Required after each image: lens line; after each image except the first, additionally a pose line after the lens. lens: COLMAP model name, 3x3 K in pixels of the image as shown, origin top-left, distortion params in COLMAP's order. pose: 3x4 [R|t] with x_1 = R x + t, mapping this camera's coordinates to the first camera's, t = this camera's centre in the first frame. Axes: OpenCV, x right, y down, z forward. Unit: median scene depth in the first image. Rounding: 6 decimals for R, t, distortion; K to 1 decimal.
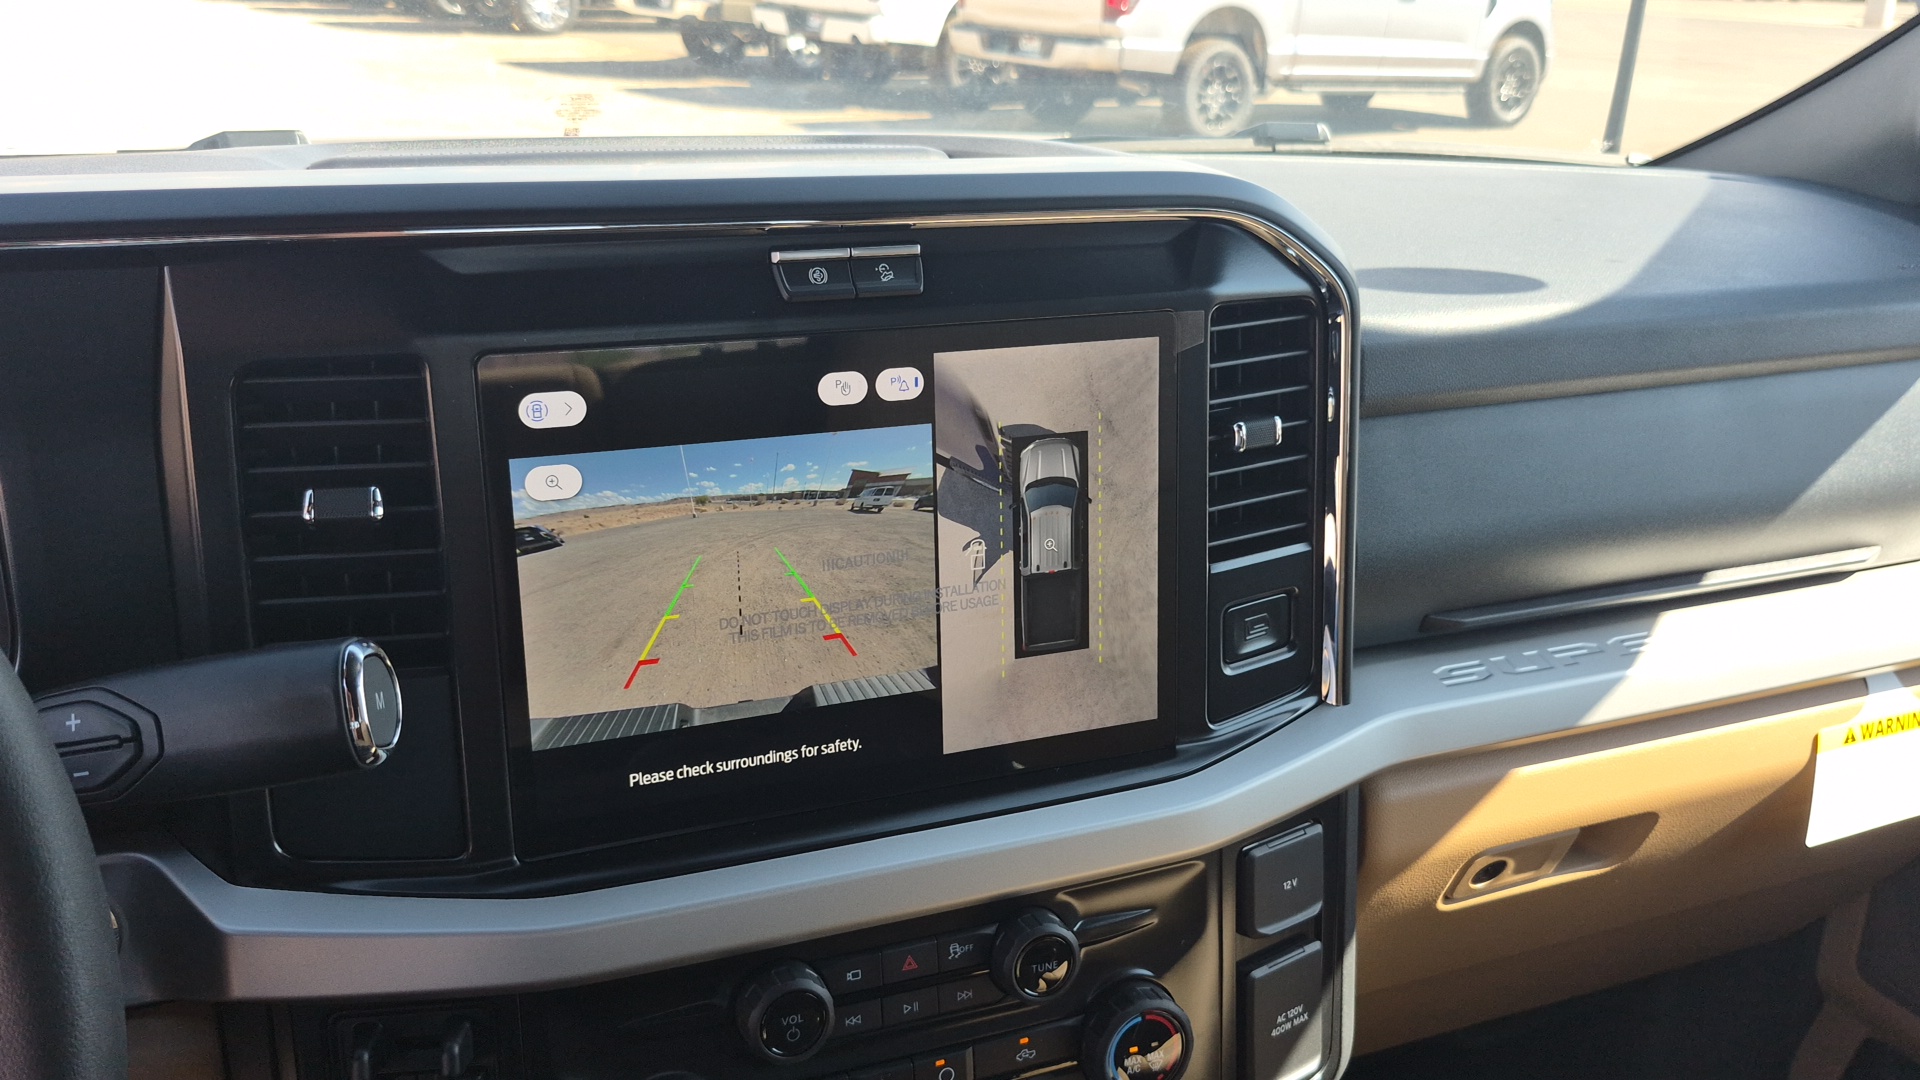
lens RADIAL K [[1670.7, 0, 954.1], [0, 1670.7, 551.8], [0, 0, 1]] dist [0.082364, -0.110789]
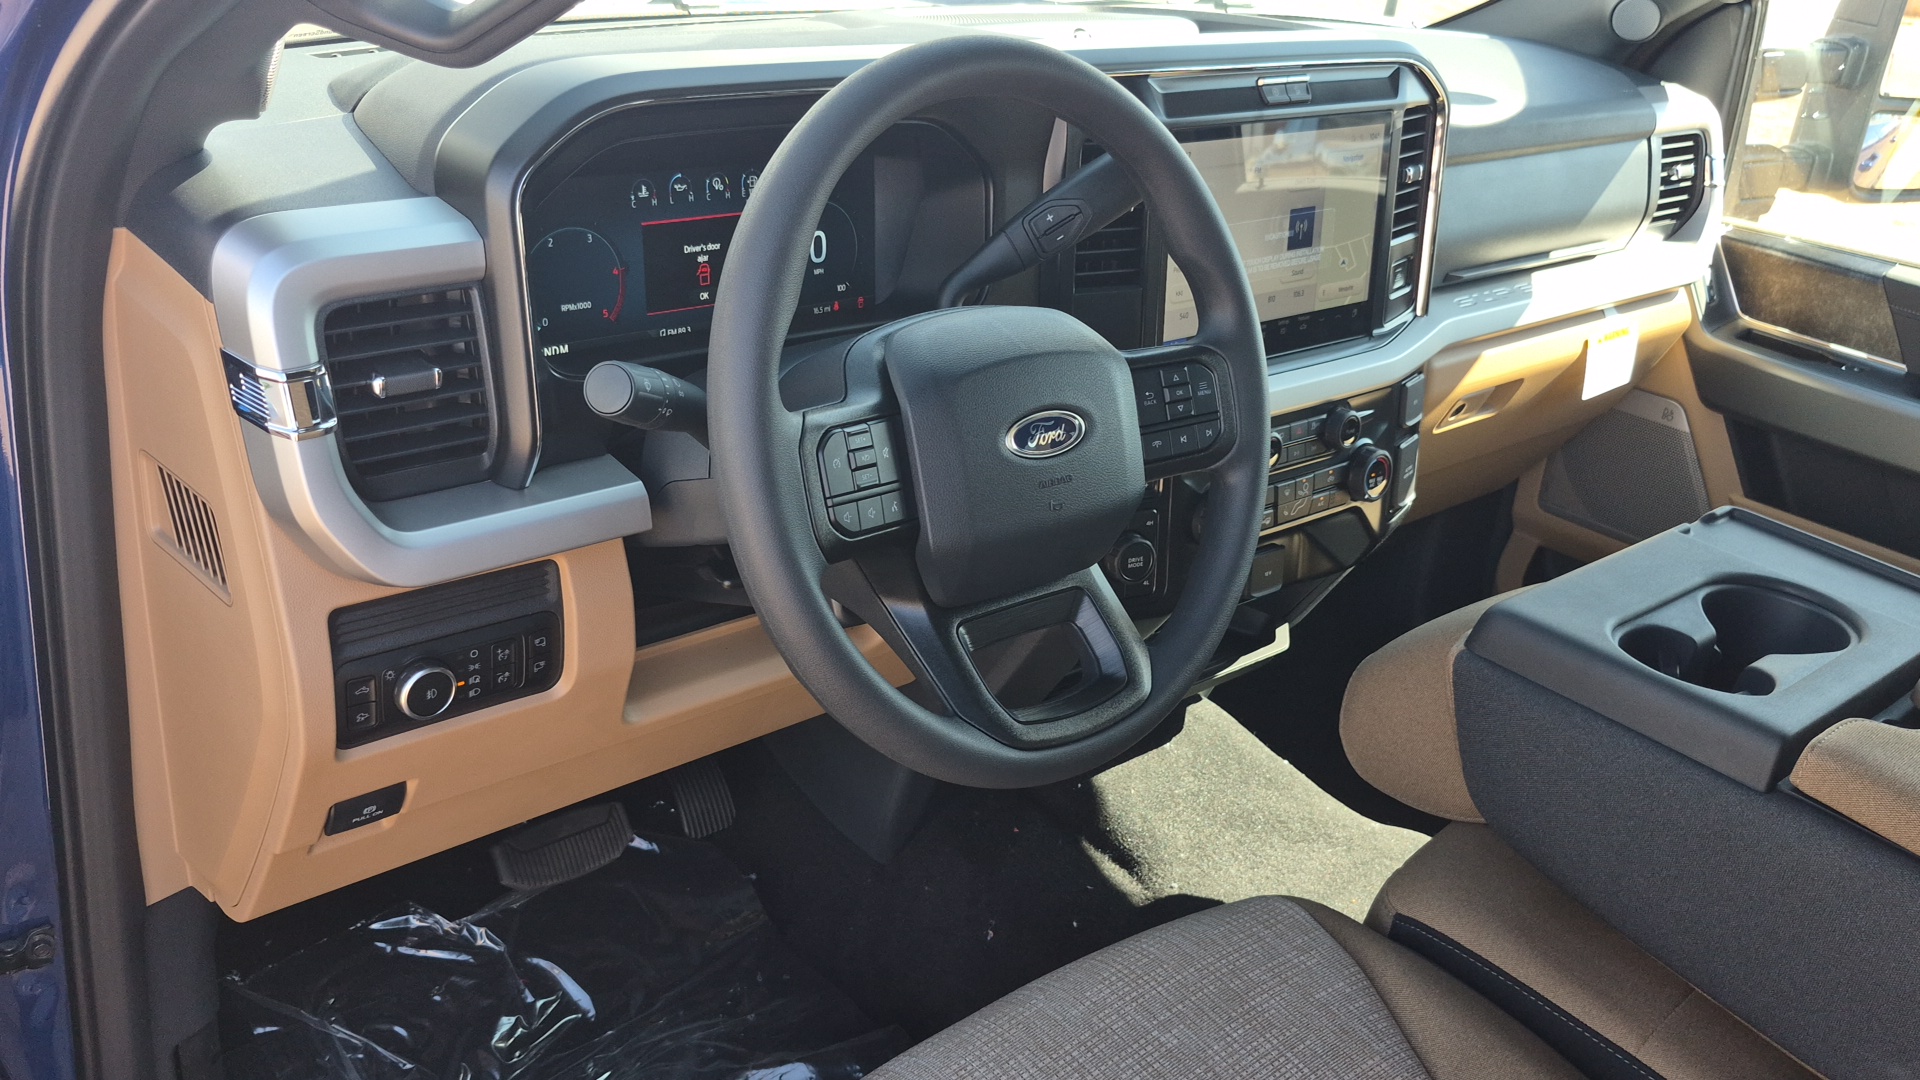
lens RADIAL K [[1670.7, 0, 969.2], [0, 1670.7, 534.2], [0, 0, 1]] dist [0.082364, -0.110789]
pose [[0.944593, -0.070143, 0.320661, -0.873347], [0.038450, 0.993820, 0.104129, 0.111555], [-0.325983, -0.086030, 0.941453, -0.674707]]
